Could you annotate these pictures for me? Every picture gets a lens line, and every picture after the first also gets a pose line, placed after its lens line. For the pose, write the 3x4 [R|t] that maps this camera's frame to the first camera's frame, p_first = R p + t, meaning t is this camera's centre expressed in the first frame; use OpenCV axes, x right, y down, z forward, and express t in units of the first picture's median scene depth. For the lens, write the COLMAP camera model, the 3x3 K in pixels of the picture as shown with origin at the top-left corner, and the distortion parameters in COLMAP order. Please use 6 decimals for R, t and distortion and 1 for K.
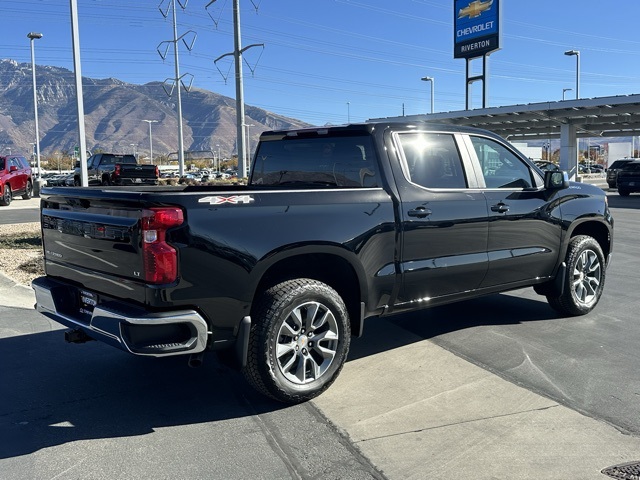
lens RADIAL K [[657.2, 0, 312.4], [0, 657.2, 236.2], [0, 0, 1]] dist [0.190835, -0.412602]
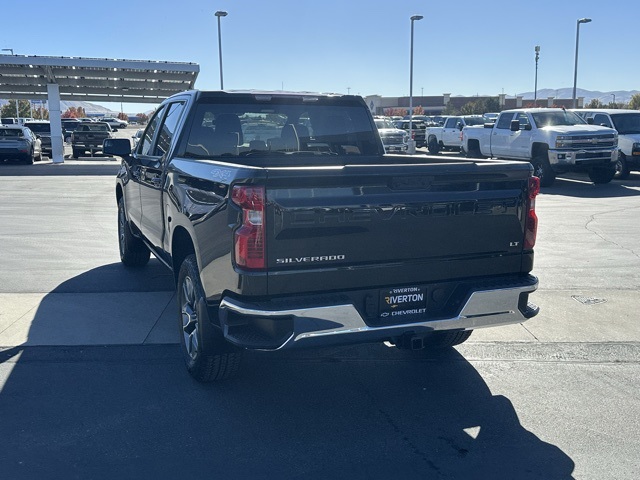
lens RADIAL K [[657.2, 0, 312.4], [0, 657.2, 236.2], [0, 0, 1]] dist [0.190835, -0.412602]
pose [[0.323355, -0.141367, 0.935659, -1.094384], [0.091447, 0.988818, 0.117795, -0.085303], [-0.941849, 0.047473, 0.332667, 0.798579]]
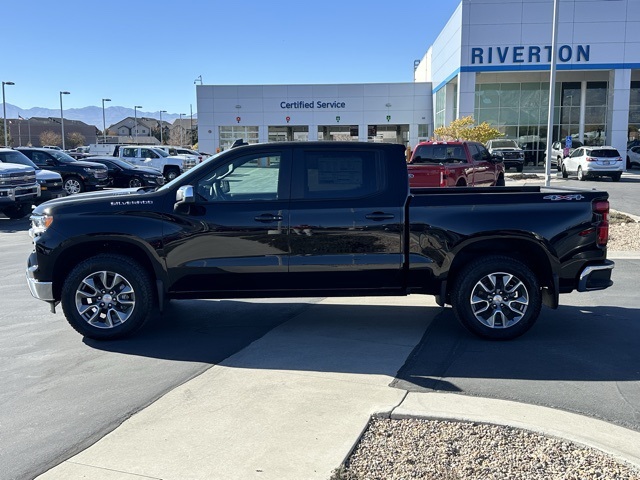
lens RADIAL K [[657.2, 0, 312.4], [0, 657.2, 236.2], [0, 0, 1]] dist [0.190835, -0.412602]
pose [[-0.765486, -0.059657, 0.640681, -0.868840], [0.076425, 0.980215, 0.182584, -0.289363], [-0.638898, 0.188730, -0.745782, 2.534289]]
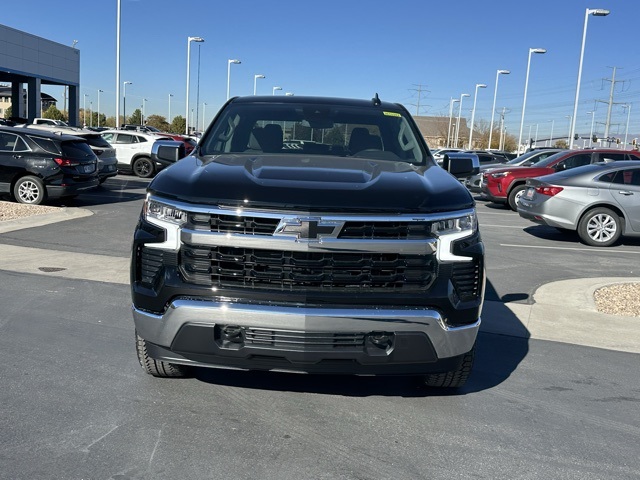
lens RADIAL K [[657.2, 0, 312.4], [0, 657.2, 236.2], [0, 0, 1]] dist [0.190835, -0.412602]
pose [[-0.659026, 0.080423, -0.747808, 1.144396], [-0.114096, 0.972070, 0.205091, -0.225890], [0.743416, 0.220482, -0.631443, 2.211789]]
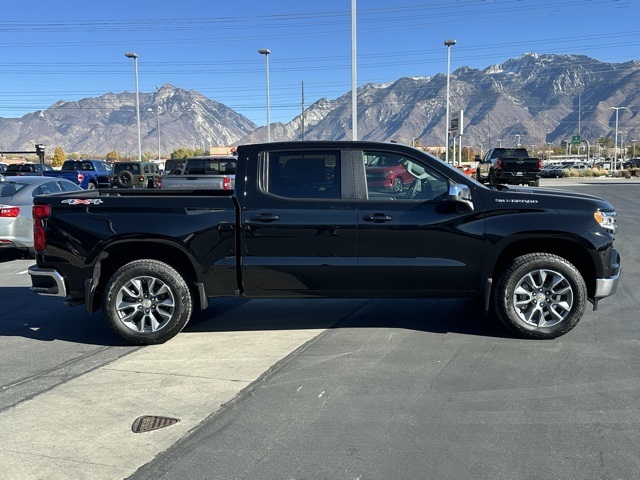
lens RADIAL K [[657.2, 0, 312.4], [0, 657.2, 236.2], [0, 0, 1]] dist [0.190835, -0.412602]
pose [[0.748034, 0.072272, -0.659713, 1.138967], [-0.061511, 0.997324, 0.039511, -0.060515], [0.660804, 0.011024, 0.750478, 0.159078]]
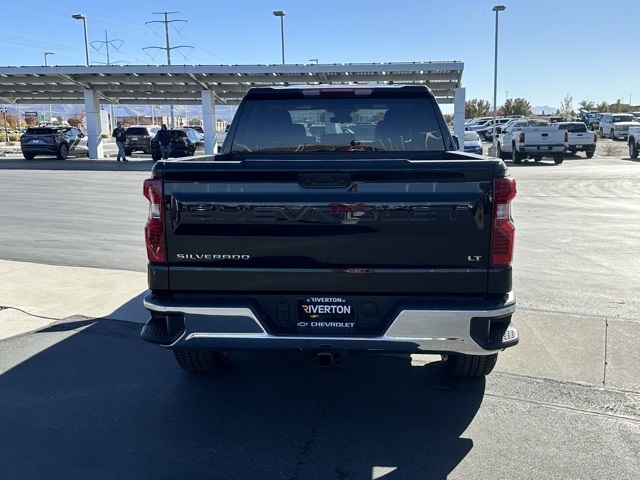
lens RADIAL K [[657.2, 0, 312.4], [0, 657.2, 236.2], [0, 0, 1]] dist [0.190835, -0.412602]
pose [[0.701027, -0.108477, 0.704836, -0.830867], [0.073475, 0.994090, 0.079916, -0.044118], [-0.709340, -0.004235, 0.704854, 0.467804]]
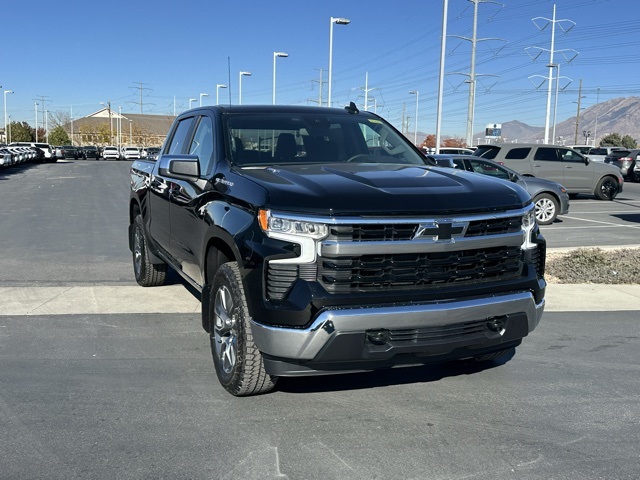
lens RADIAL K [[657.2, 0, 312.4], [0, 657.2, 236.2], [0, 0, 1]] dist [0.190835, -0.412602]
pose [[-0.307928, 0.125923, -0.943040, 1.399509], [-0.099712, 0.981472, 0.163613, -0.192878], [0.946170, 0.144414, -0.289667, 1.836231]]
